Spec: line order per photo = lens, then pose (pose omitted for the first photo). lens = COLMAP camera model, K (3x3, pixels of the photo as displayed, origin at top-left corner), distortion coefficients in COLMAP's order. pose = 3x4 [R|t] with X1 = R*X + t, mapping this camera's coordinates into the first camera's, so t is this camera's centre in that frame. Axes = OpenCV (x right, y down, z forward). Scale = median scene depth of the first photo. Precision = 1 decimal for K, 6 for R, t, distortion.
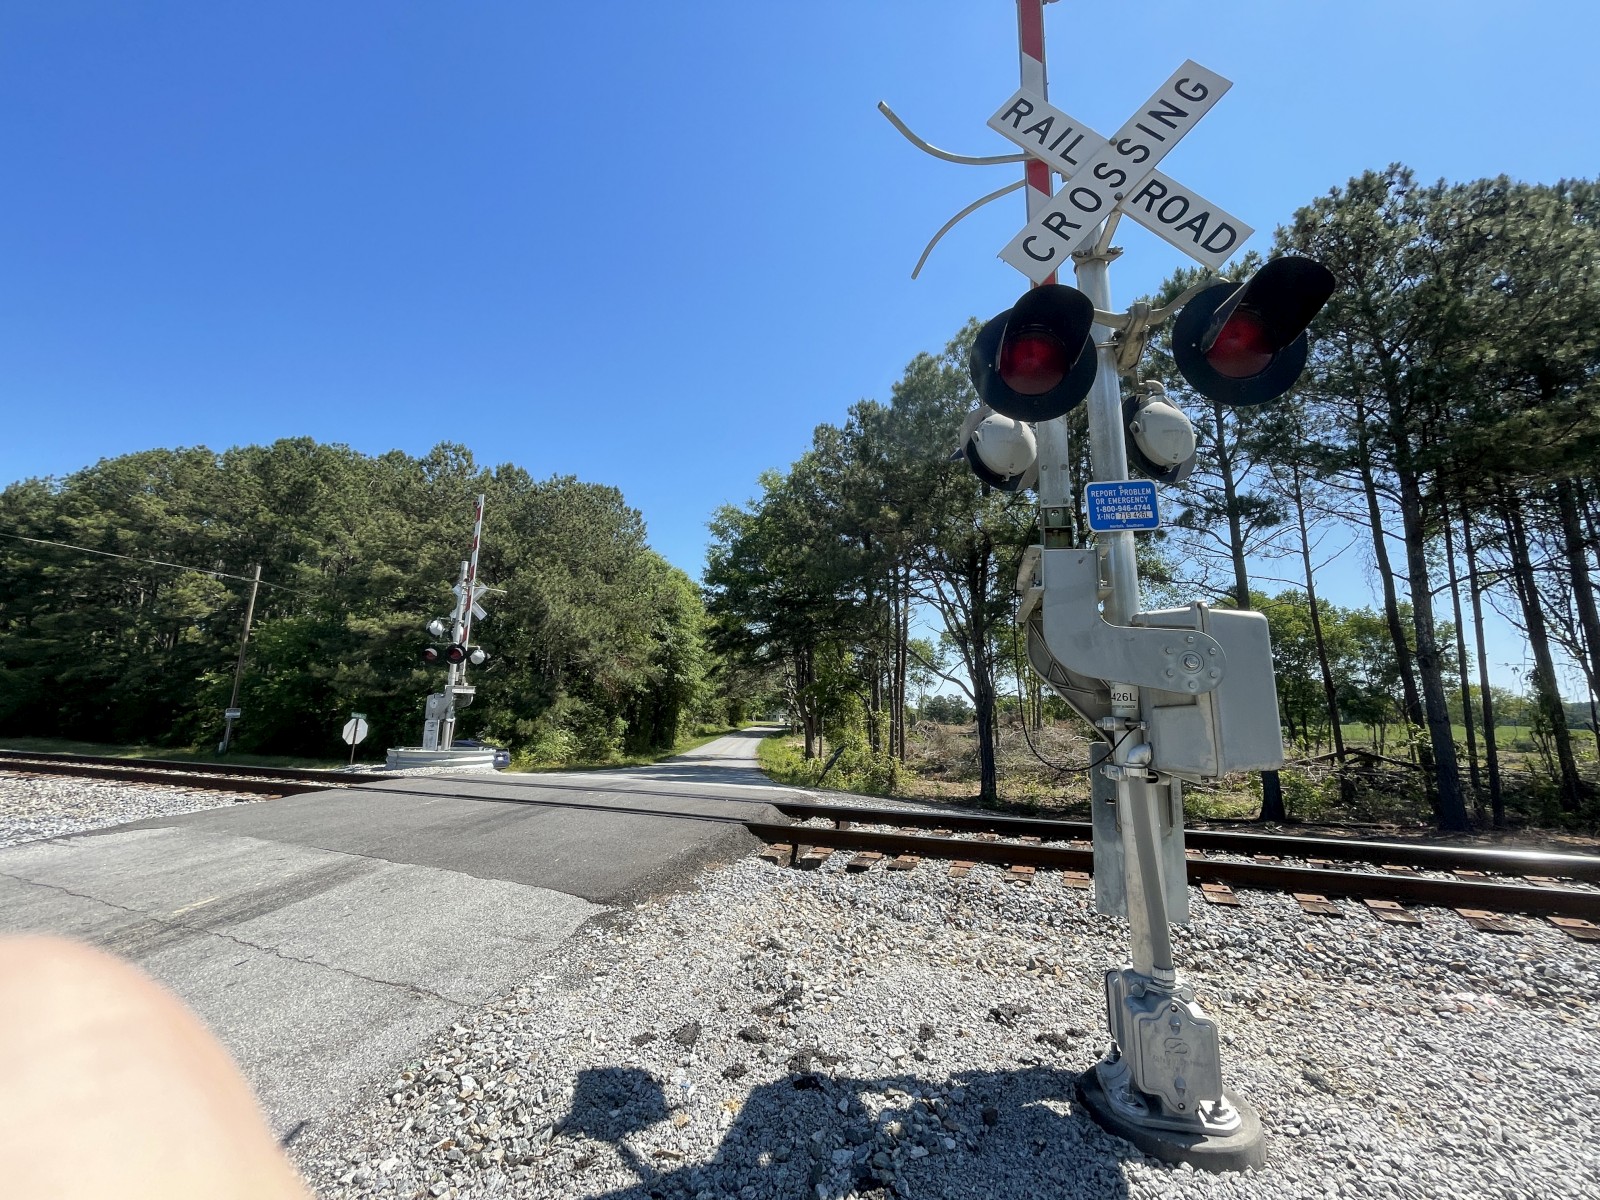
lens RADIAL K [[642.9, 0, 805.0], [0, 642.9, 600.6], [0, 0, 1]] dist [-0.003119, -0.000325]
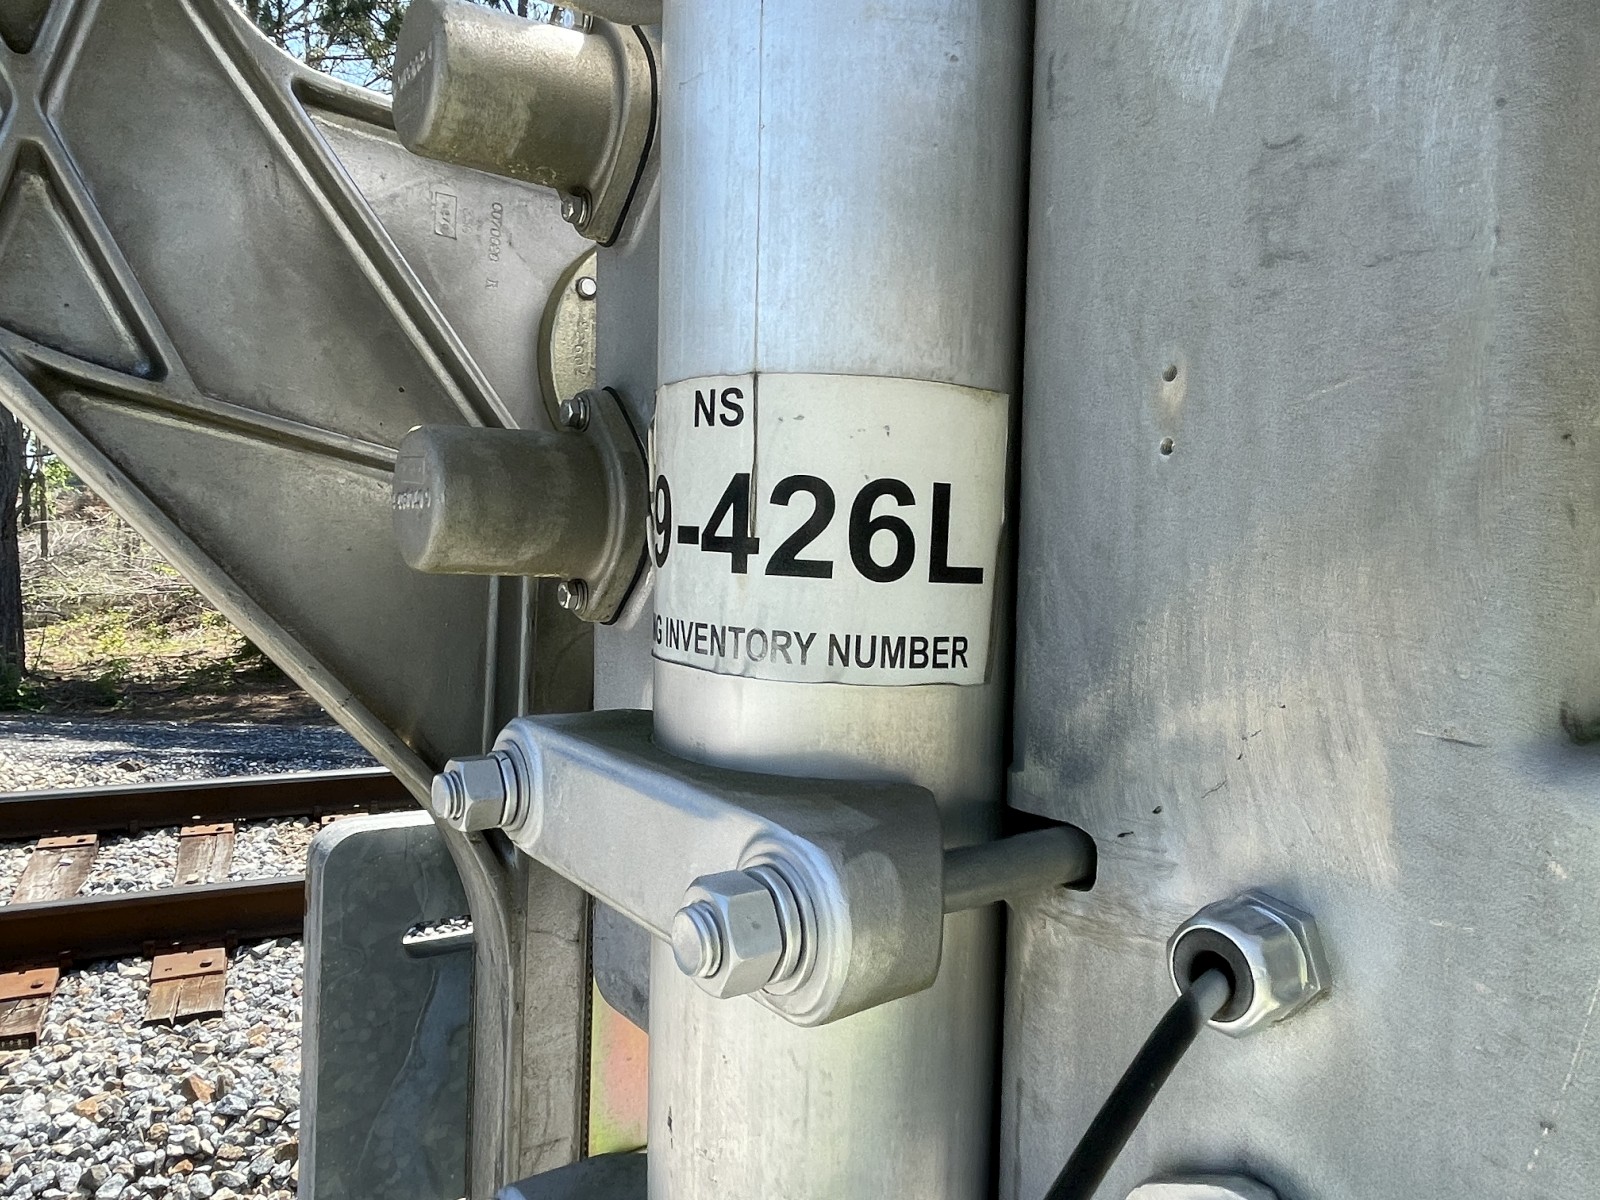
lens RADIAL K [[1114.6, 0, 800.0], [0, 1114.6, 600.0], [0, 0, 1]] dist [-0.001152, -0.000827]
pose [[0.641510, -0.041091, 0.766013, 0.188197], [-0.163195, 0.968396, 0.188618, 0.064930], [-0.749555, -0.246011, 0.614530, 0.447850]]
